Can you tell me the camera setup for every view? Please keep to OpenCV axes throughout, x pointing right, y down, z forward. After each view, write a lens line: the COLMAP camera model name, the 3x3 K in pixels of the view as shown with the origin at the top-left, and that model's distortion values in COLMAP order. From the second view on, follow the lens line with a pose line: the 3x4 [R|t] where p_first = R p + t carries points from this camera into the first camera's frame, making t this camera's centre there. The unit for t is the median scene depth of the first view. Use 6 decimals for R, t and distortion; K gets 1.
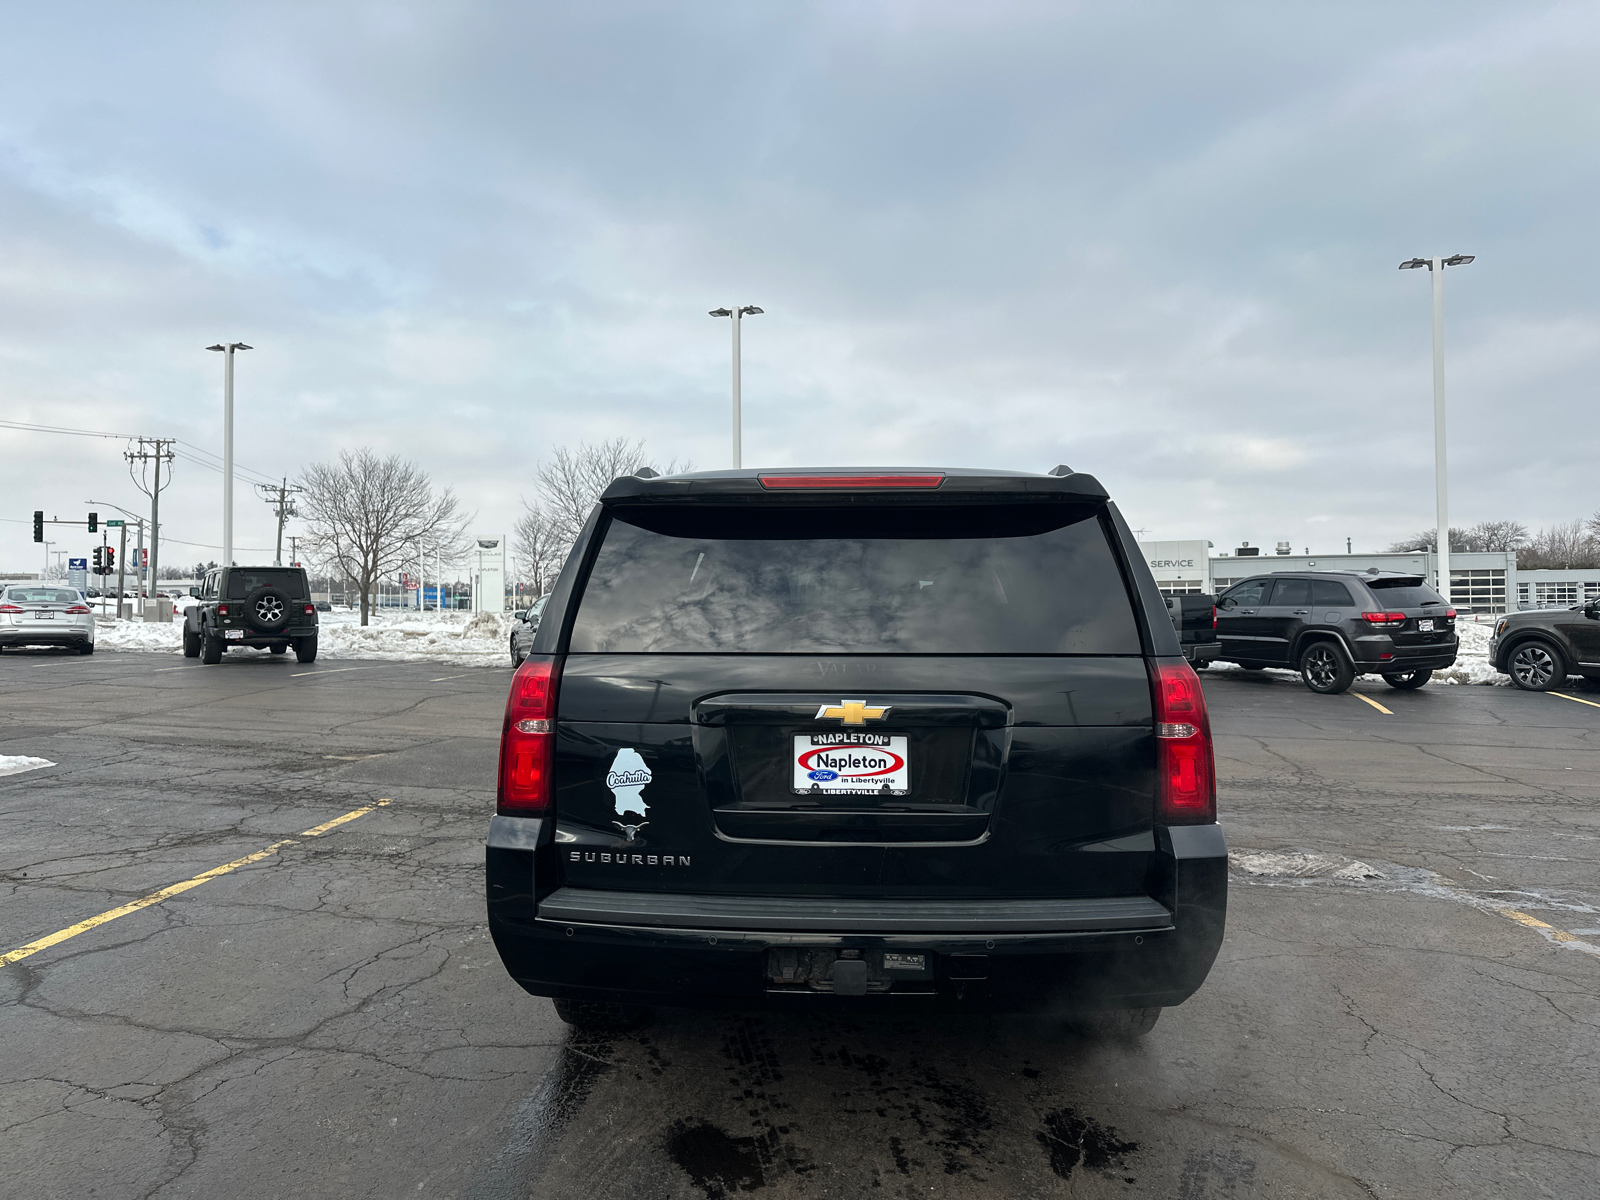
lens RADIAL K [[1209.2, 0, 804.1], [0, 1209.2, 551.0], [0, 0, 1]] dist [0.048113, -0.006423]
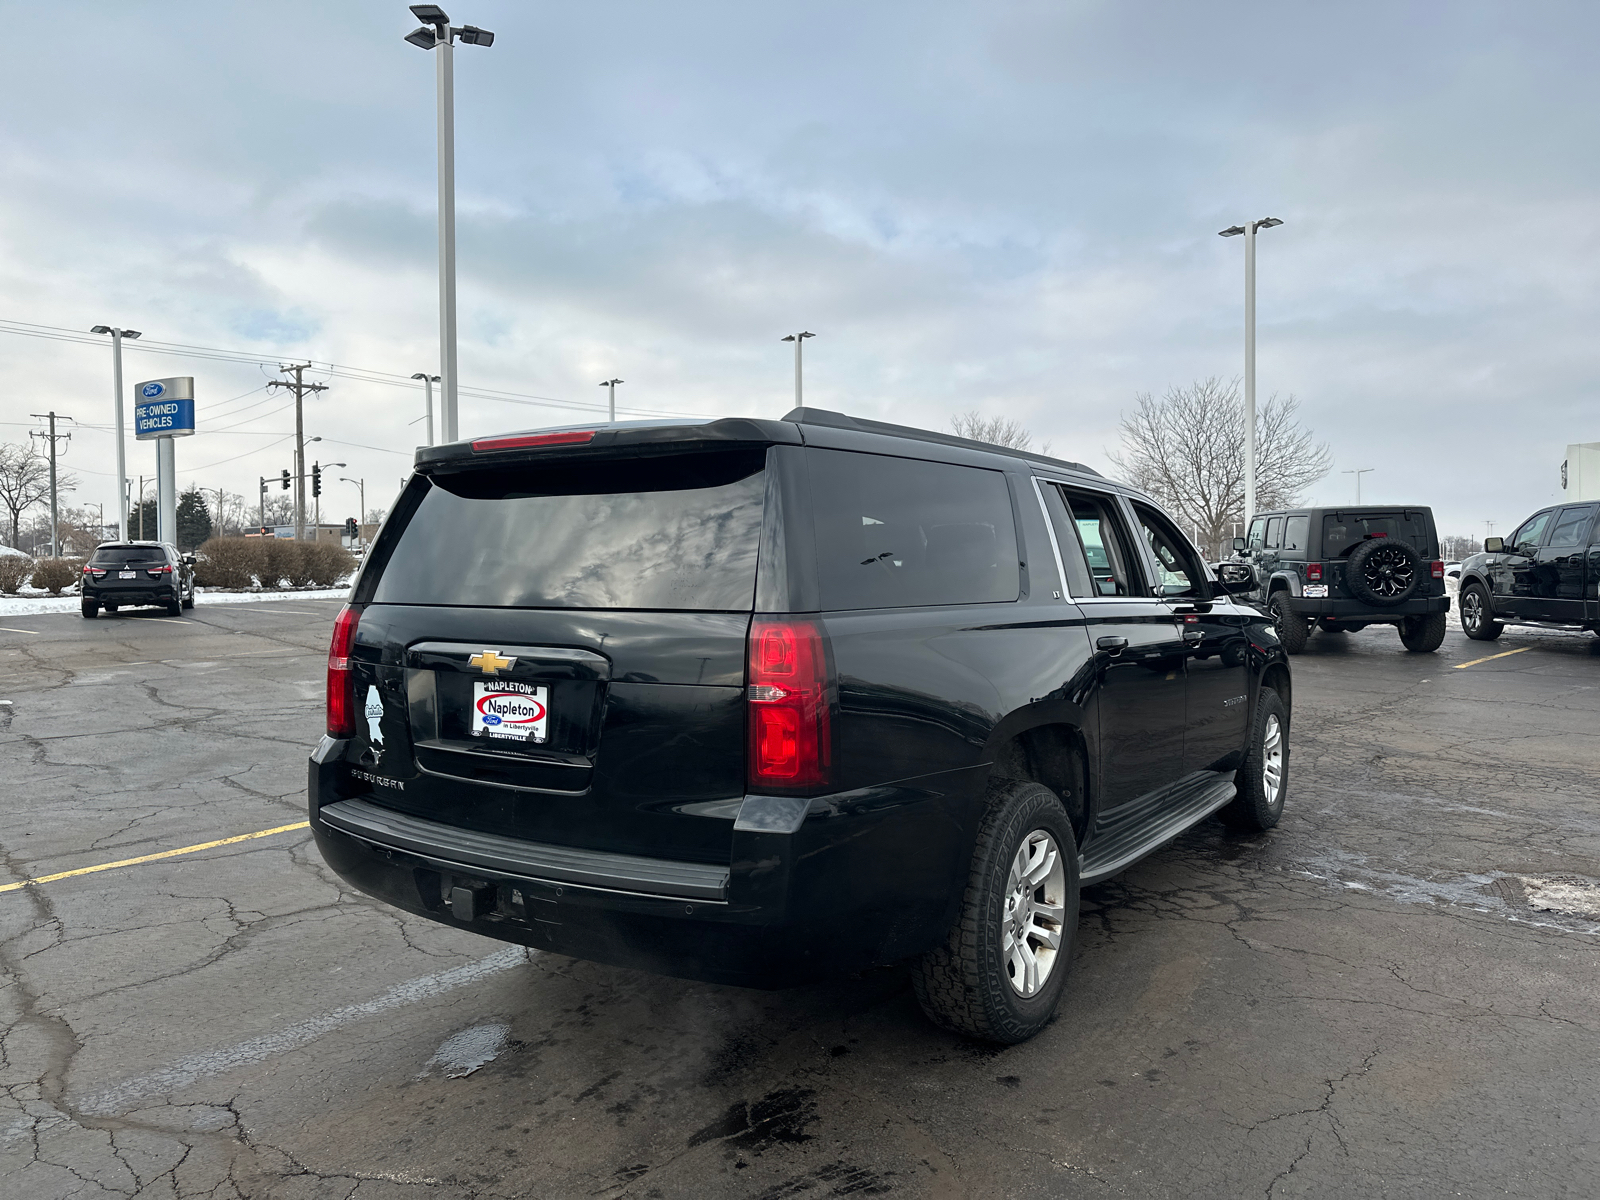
lens RADIAL K [[1175.6, 0, 725.3], [0, 1175.6, 571.1], [0, 0, 1]] dist [0.064707, -0.002728]
pose [[0.827044, -0.004624, -0.562118, 0.775055], [0.035998, 0.998349, 0.044751, 0.014299], [0.560984, -0.057246, 0.825845, 0.259303]]
